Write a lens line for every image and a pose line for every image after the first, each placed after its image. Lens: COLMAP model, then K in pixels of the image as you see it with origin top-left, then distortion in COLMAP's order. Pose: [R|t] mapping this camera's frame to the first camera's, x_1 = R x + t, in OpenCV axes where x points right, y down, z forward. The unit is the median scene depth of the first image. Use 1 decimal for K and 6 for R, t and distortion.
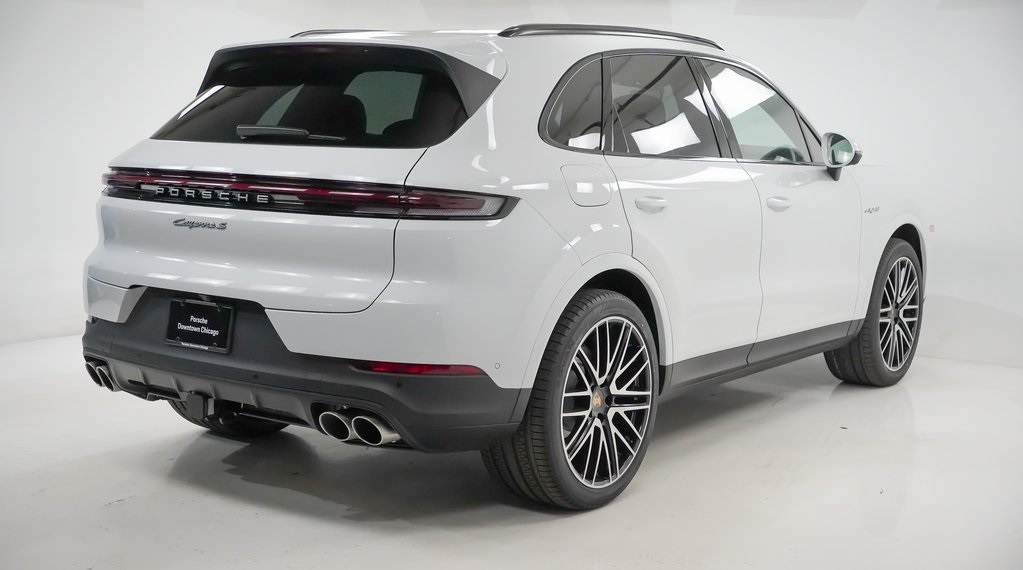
lens RADIAL K [[1344.2, 0, 511.5], [0, 1344.2, 285.0], [0, 0, 1]] dist [0.002918, 0.000792]
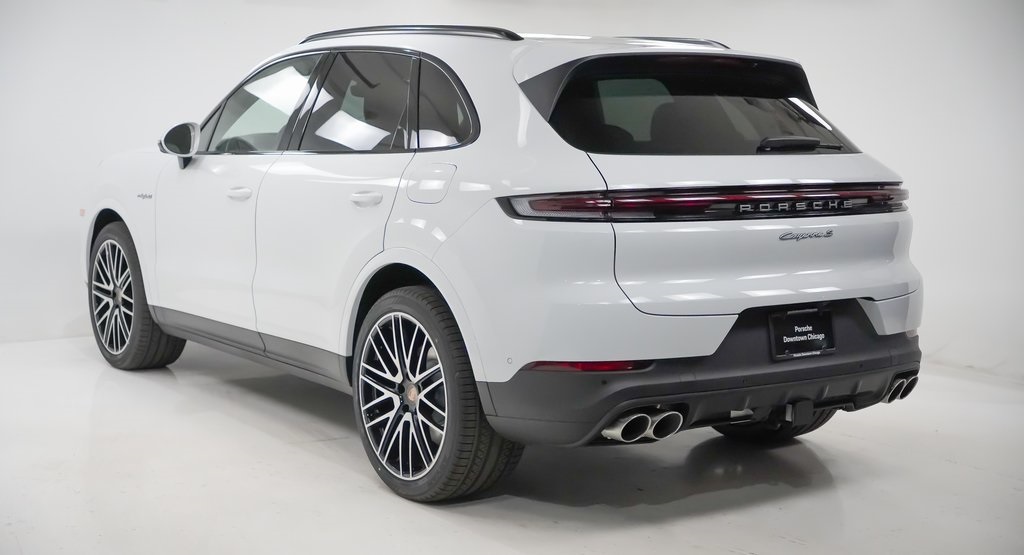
lens RADIAL K [[1338.9, 0, 512.0], [0, 1338.9, 277.5], [0, 0, 1]] dist [0.092316, 0.008441]
pose [[0.325142, -0.126471, 0.937170, -1.228352], [0.106858, 0.989583, 0.096471, -0.131682], [-0.939608, 0.068777, 0.335270, 0.841018]]
